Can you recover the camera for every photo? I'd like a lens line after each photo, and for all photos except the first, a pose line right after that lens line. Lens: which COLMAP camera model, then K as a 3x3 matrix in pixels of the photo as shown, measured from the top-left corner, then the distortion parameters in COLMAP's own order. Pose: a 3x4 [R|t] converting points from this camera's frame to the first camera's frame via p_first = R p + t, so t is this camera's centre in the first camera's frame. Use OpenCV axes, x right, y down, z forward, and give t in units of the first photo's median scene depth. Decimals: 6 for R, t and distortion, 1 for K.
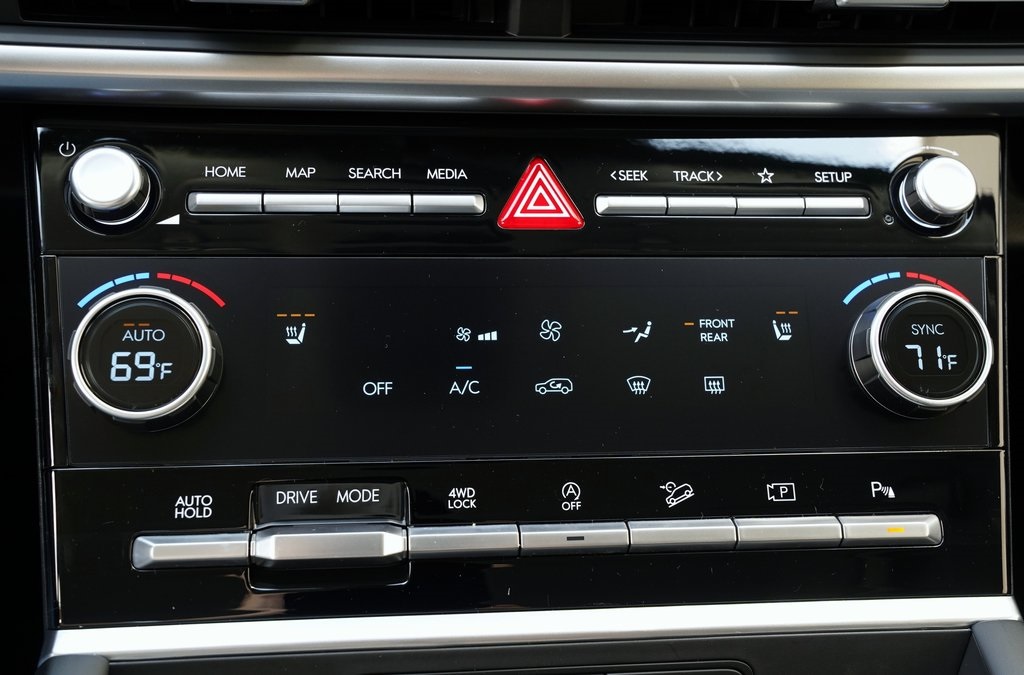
lens RADIAL K [[1165.3, 0, 515.9], [0, 1165.3, 344.7], [0, 0, 1]] dist [0.029880, 0.000000]
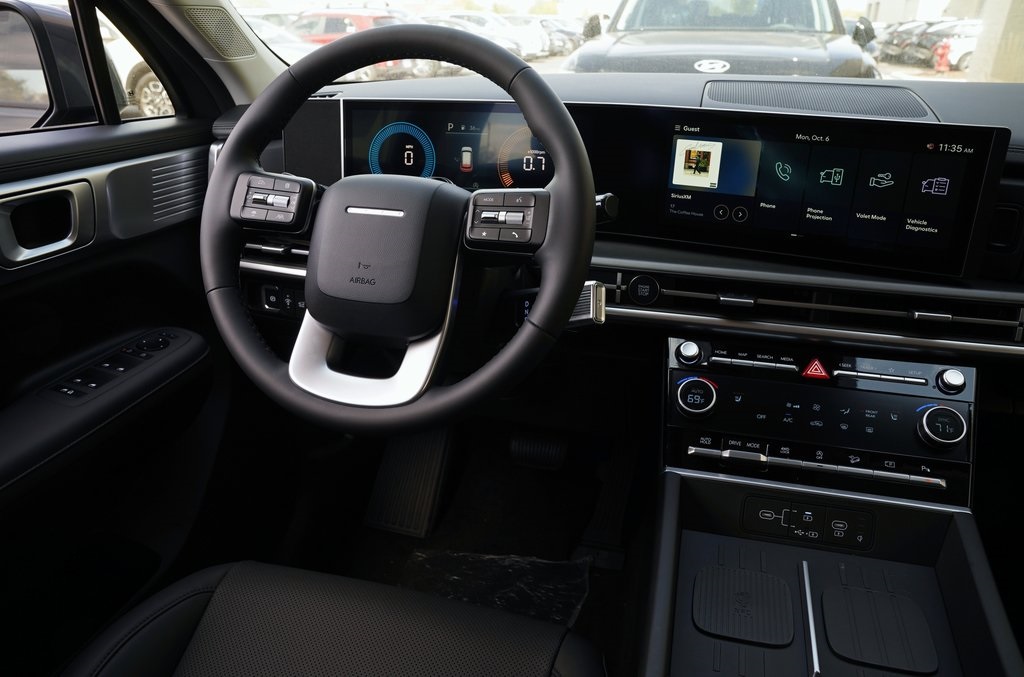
lens RADIAL K [[712.8, 0, 507.8], [0, 712.8, 340.9], [0, 0, 1]] dist [-0.118182, 0.061297]
pose [[0.924321, 0.075530, -0.374066, -0.053111], [-0.177485, 0.952837, -0.246173, 0.447078], [0.337831, 0.293934, 0.894133, -1.092553]]
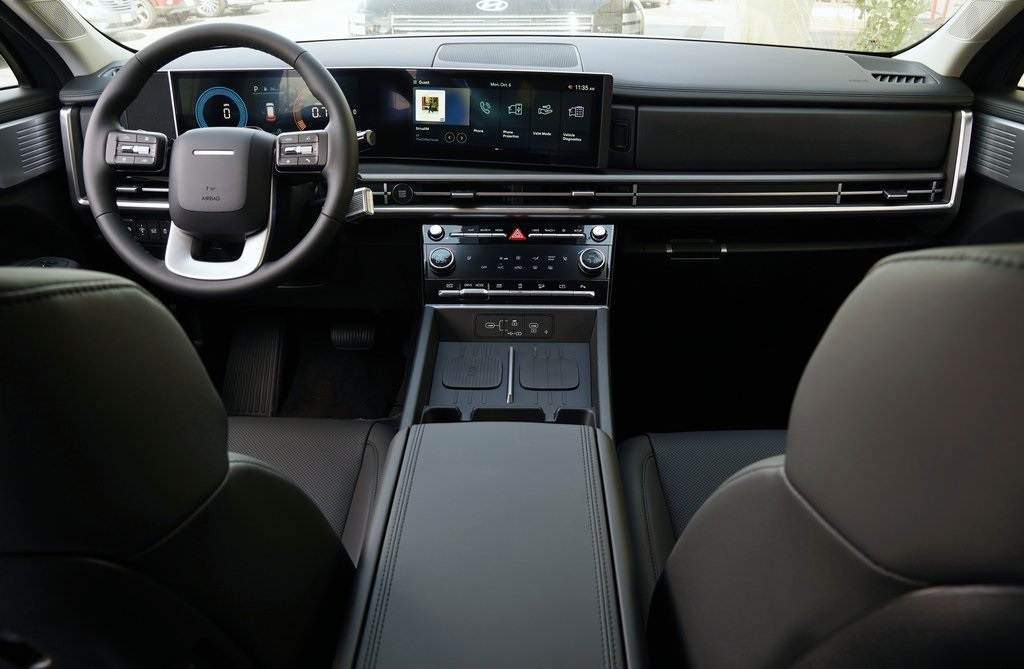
lens RADIAL K [[722.3, 0, 510.4], [0, 722.3, 338.1], [0, 0, 1]] dist [-0.118582, 0.062296]
pose [[0.990065, -0.009497, -0.140290, 0.440470], [-0.018021, 0.980918, -0.193583, 0.953957], [0.139451, 0.194188, 0.971002, -2.023756]]
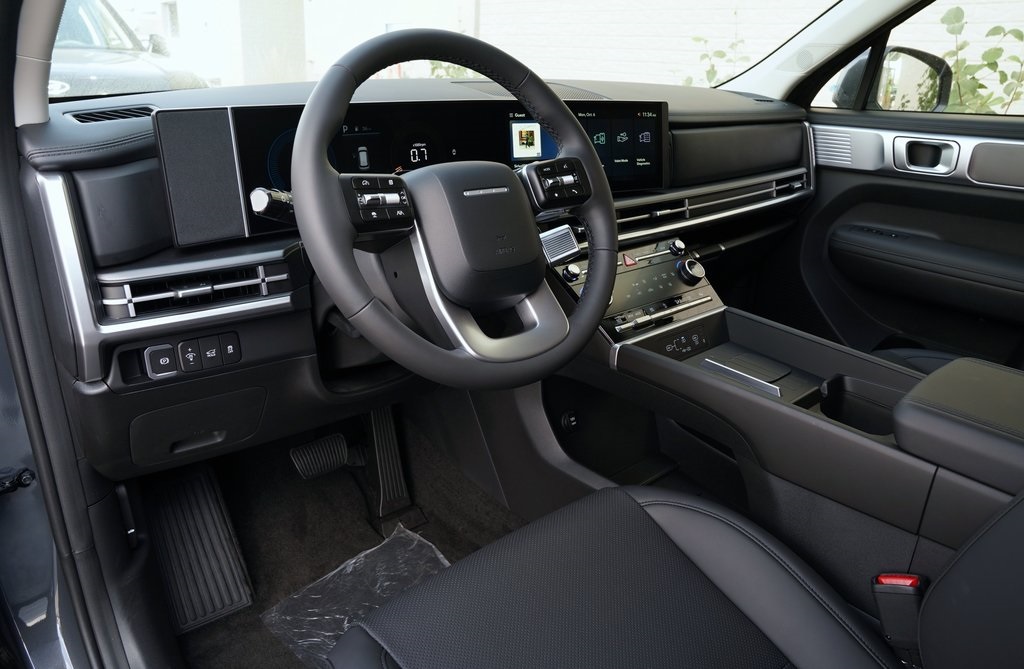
lens RADIAL K [[722.3, 0, 518.5], [0, 722.3, 335.3], [0, 0, 1]] dist [-0.118582, 0.062296]
pose [[0.807863, -0.261632, 0.528115, -2.161200], [0.399087, 0.902214, -0.163524, 0.501716], [-0.433690, 0.342869, 0.833279, -1.320665]]
